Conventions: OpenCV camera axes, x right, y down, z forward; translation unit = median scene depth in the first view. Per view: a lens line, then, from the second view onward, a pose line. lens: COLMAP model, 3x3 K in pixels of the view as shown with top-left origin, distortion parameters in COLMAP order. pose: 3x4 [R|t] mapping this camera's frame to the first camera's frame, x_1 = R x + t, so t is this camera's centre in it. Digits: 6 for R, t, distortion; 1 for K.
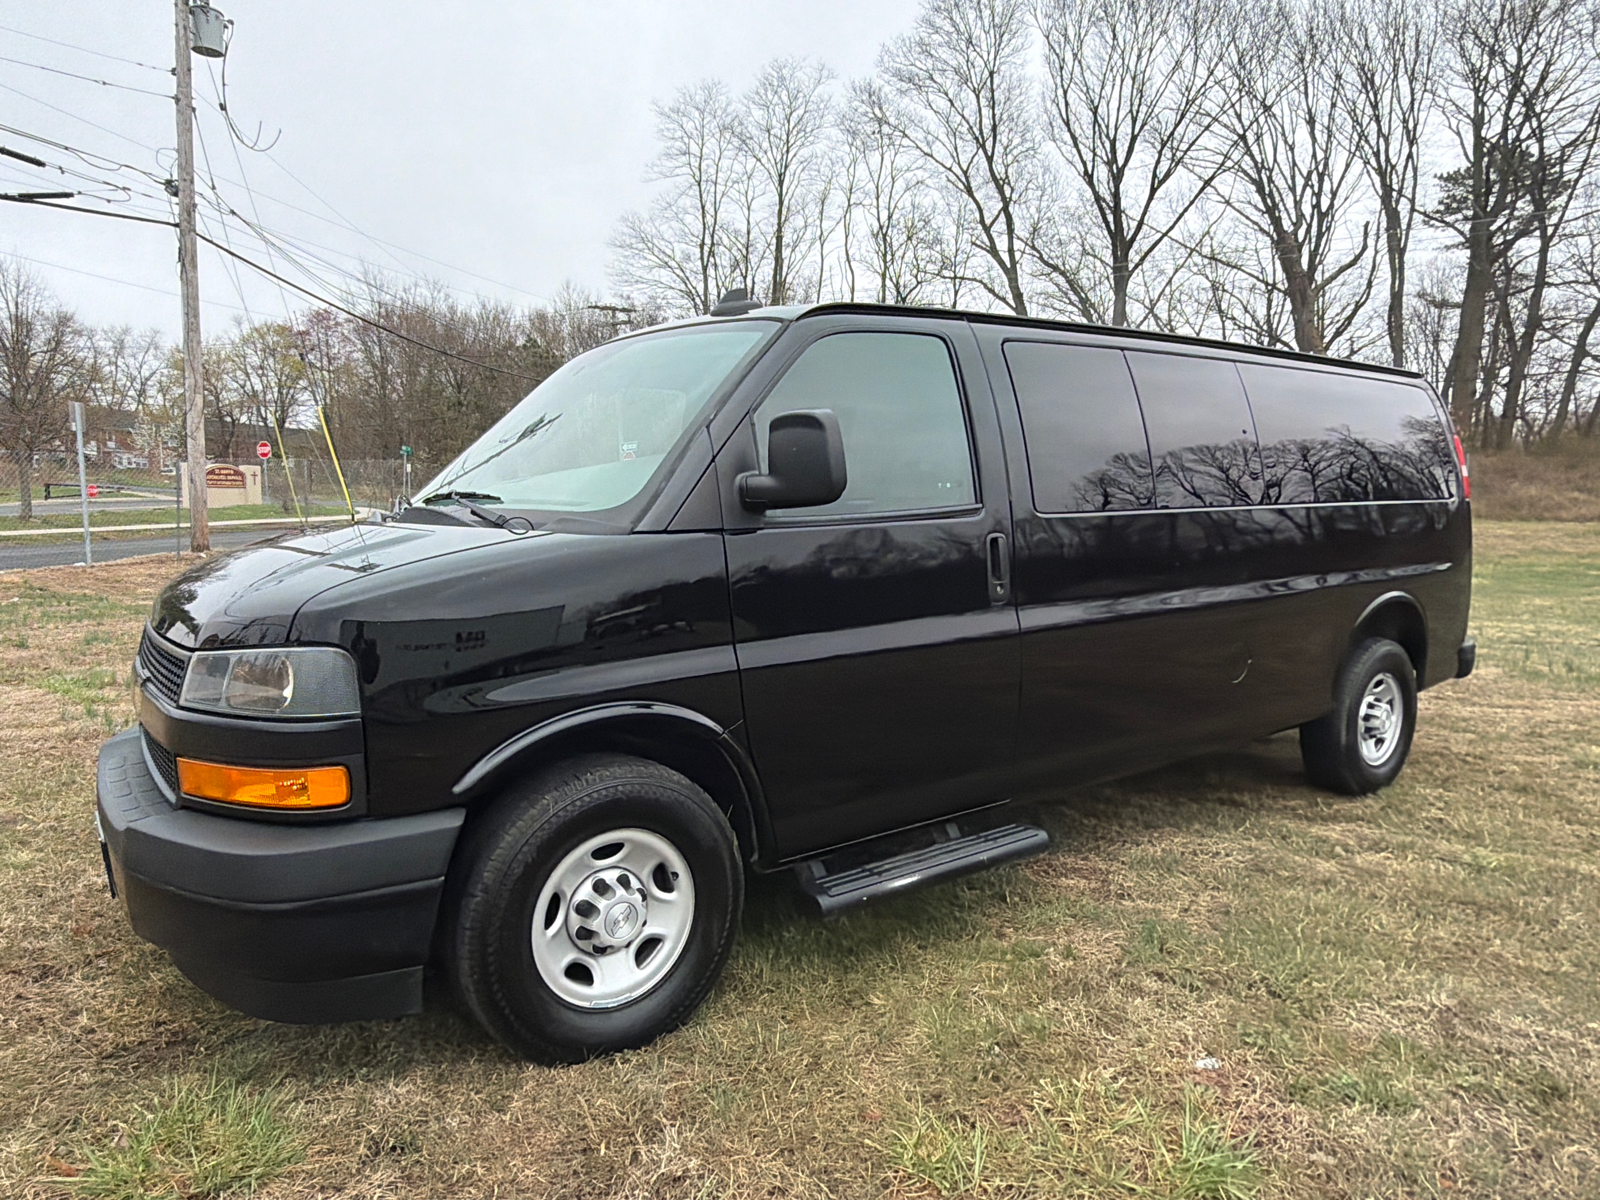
lens RADIAL K [[1086.4, 0, 801.5], [0, 1086.4, 605.5], [0, 0, 1]] dist [-0.001305, 0.003392]
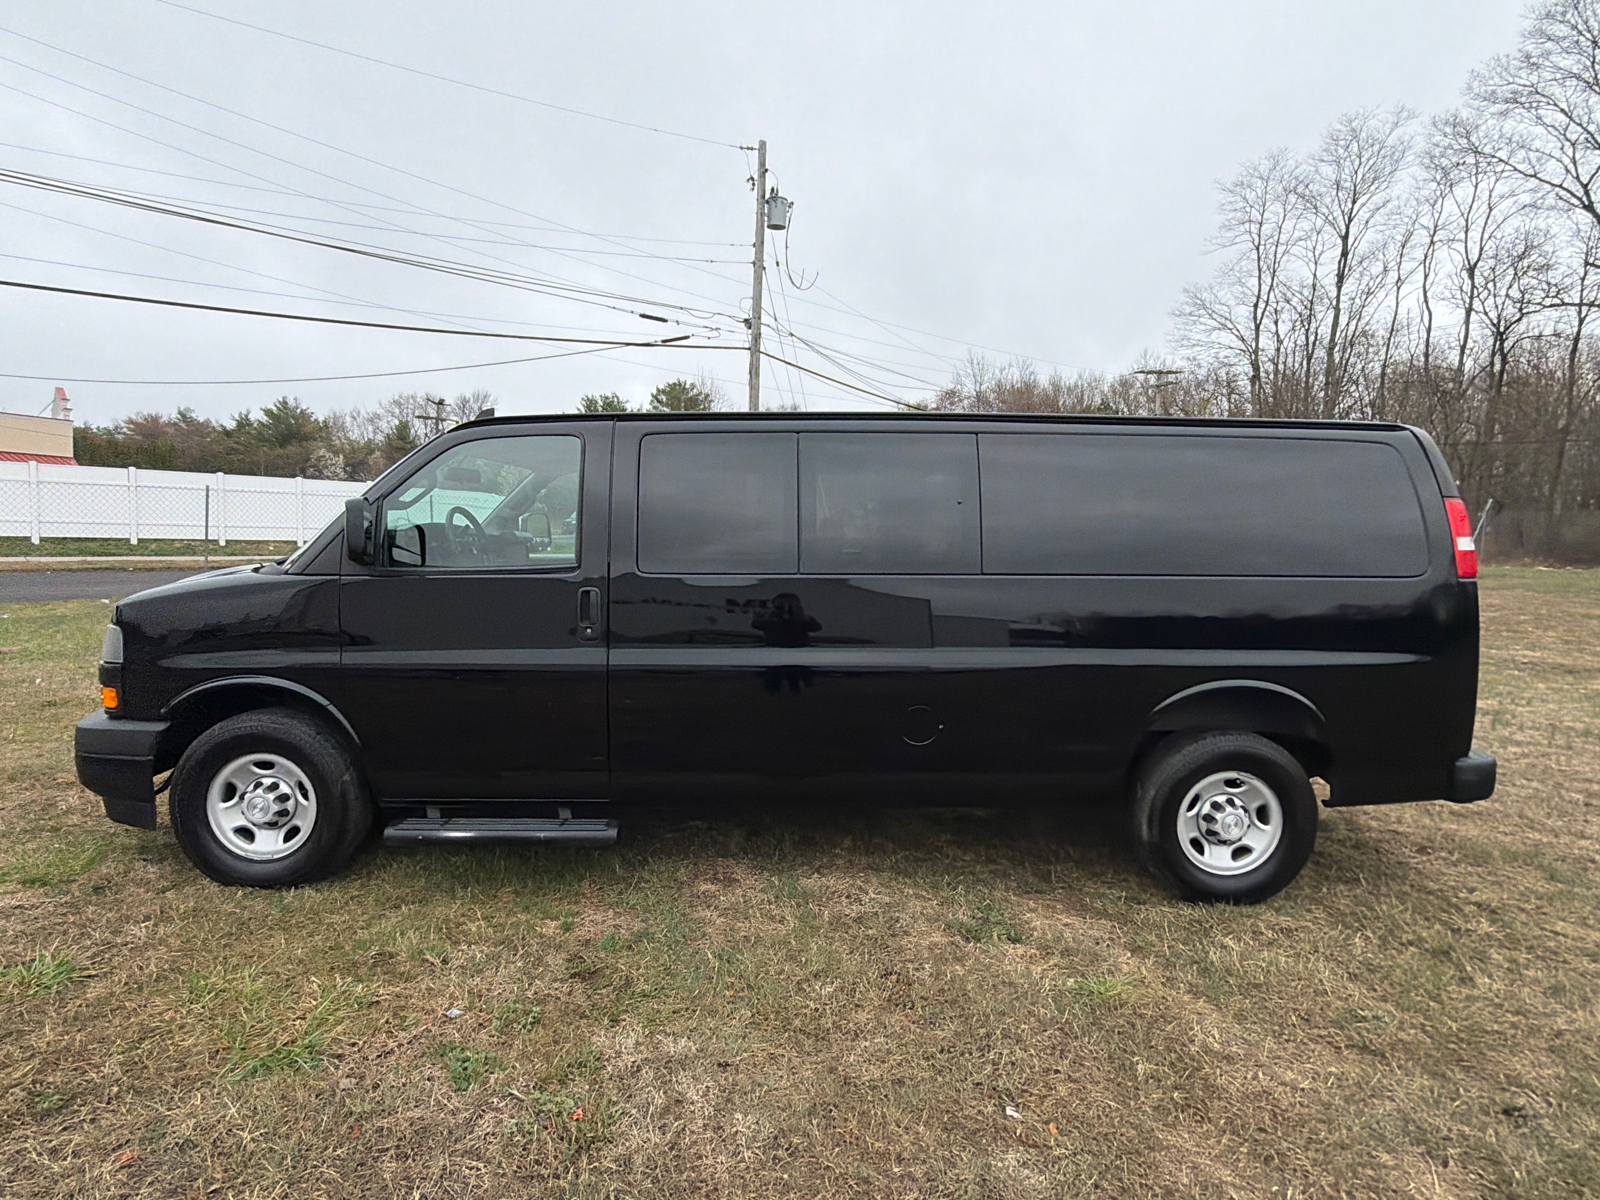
lens RADIAL K [[895.3, 0, 753.2], [0, 895.3, 600.6], [0, 0, 1]] dist [0.000591, -0.000328]
pose [[0.798970, 0.065411, -0.597803, 0.173544], [-0.080794, 0.996730, 0.001080, -0.012101], [0.595919, 0.047435, 0.801643, 0.048750]]
